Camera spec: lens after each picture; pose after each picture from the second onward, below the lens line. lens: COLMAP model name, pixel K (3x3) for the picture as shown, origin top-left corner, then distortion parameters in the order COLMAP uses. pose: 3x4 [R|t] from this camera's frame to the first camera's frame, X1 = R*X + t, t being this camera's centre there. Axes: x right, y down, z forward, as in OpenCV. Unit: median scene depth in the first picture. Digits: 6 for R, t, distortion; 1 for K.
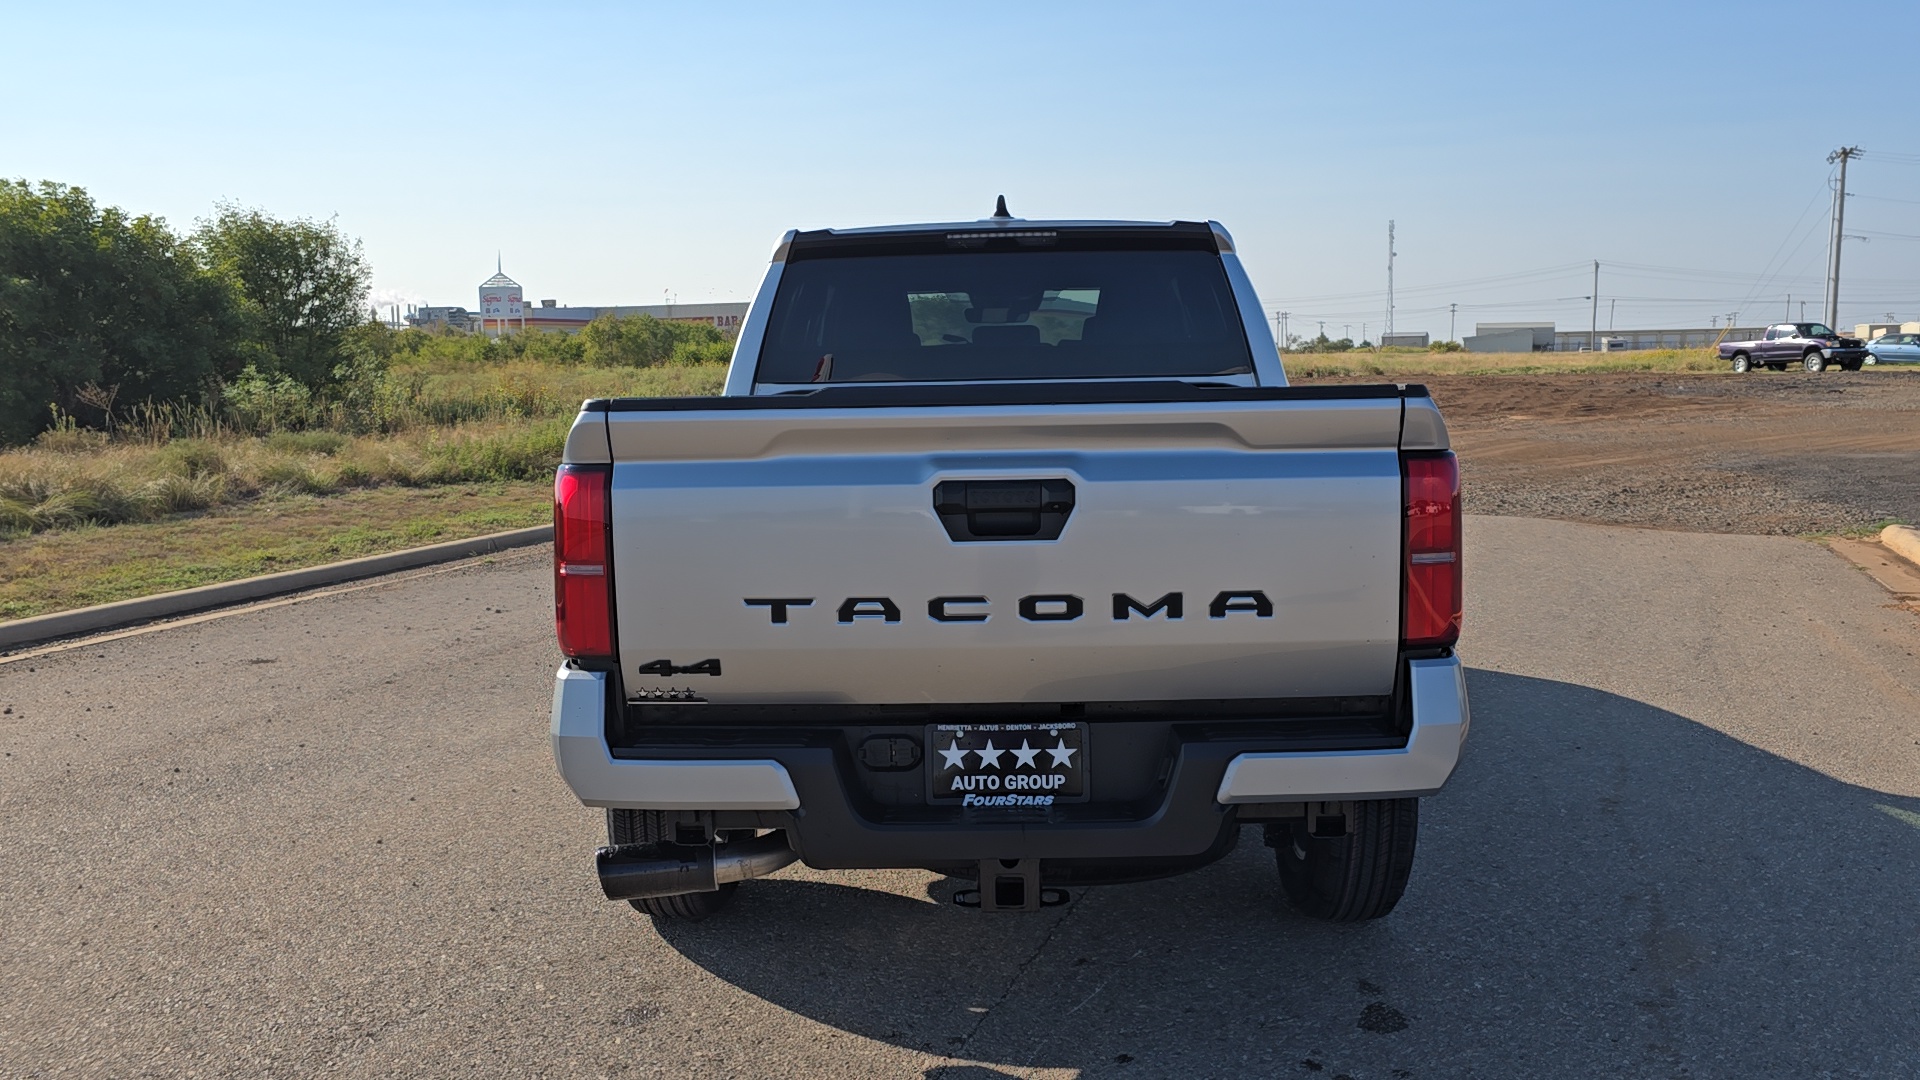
lens RADIAL K [[1608.9, 0, 964.9], [0, 1608.9, 552.5], [0, 0, 1]] dist [-0.004525, -0.005640]
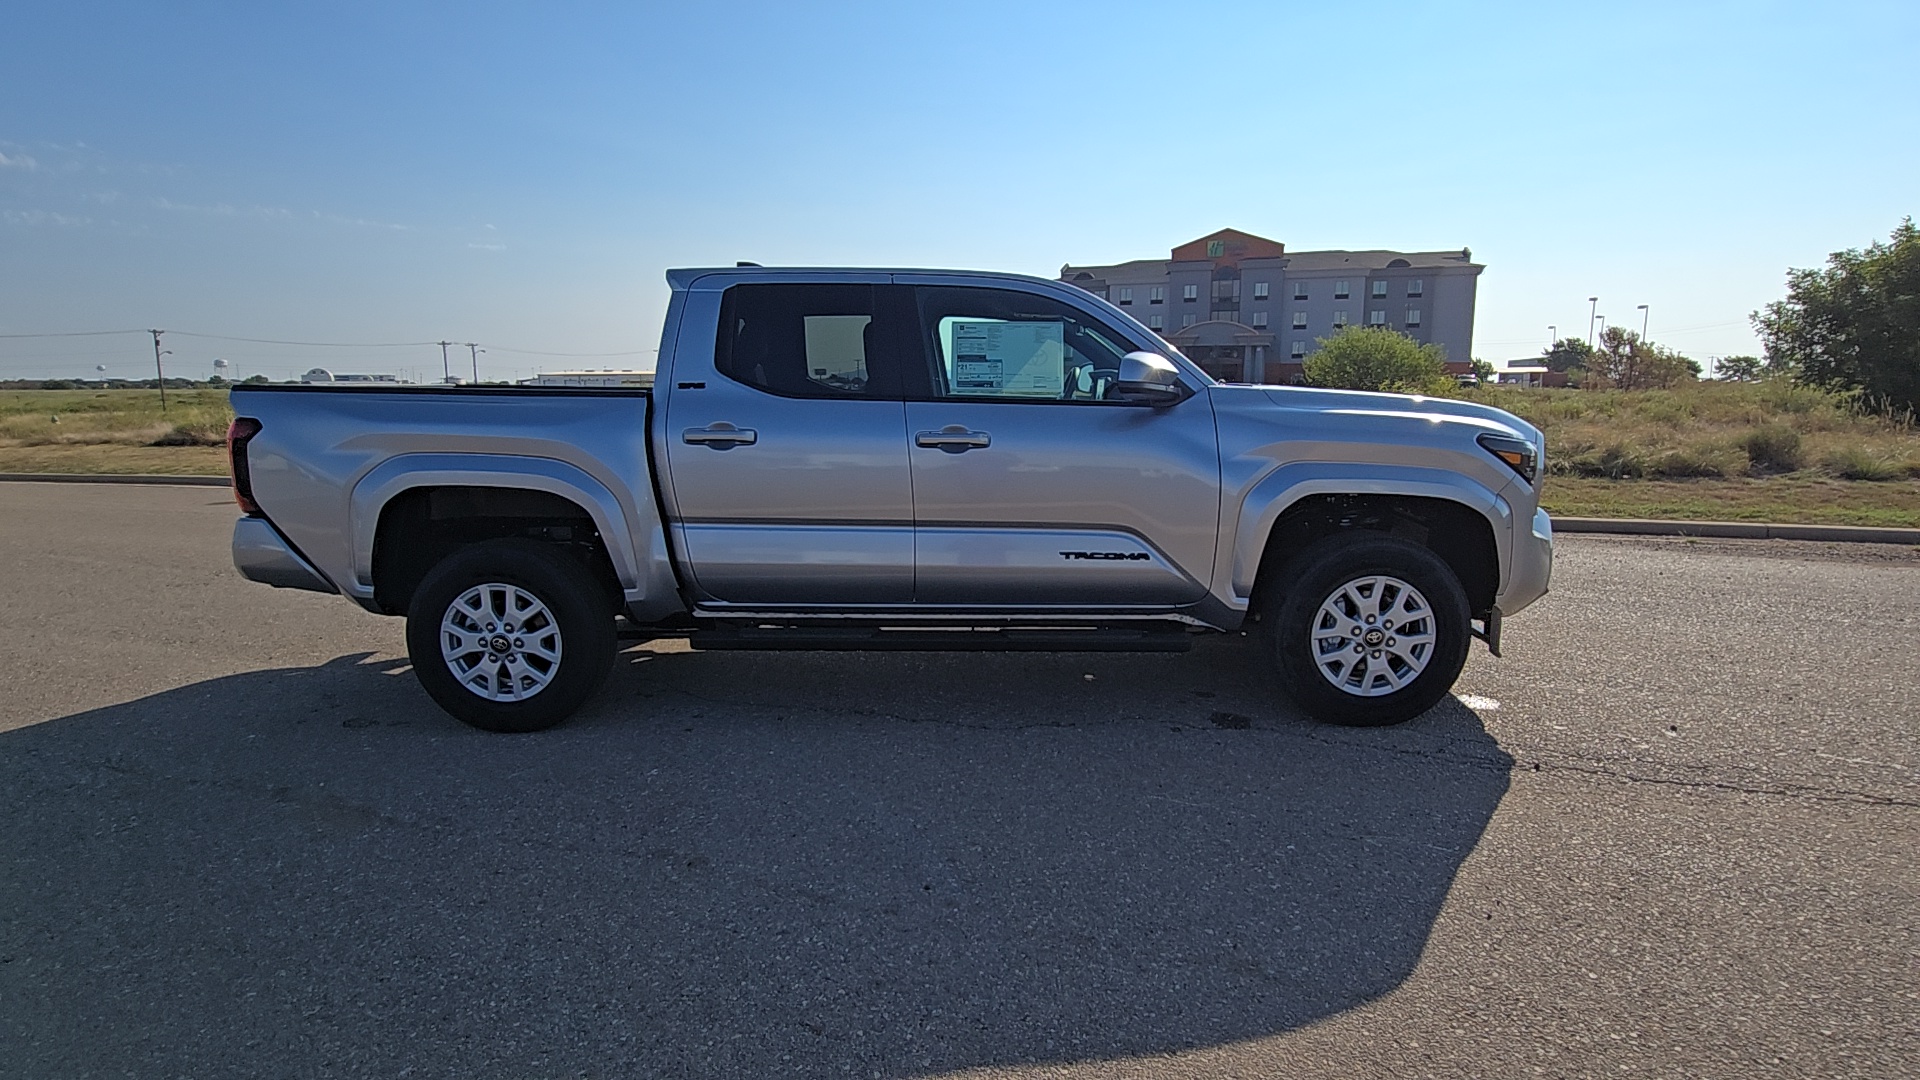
lens RADIAL K [[963.8, 0, 949.0], [0, 963.8, 549.2], [0, 0, 1]] dist [0.000113, 0.003399]
pose [[-0.002970, 0.189544, -0.981868, 0.240078], [-0.115174, 0.975273, 0.188619, -0.036619], [0.993341, 0.113646, 0.018934, 0.295610]]
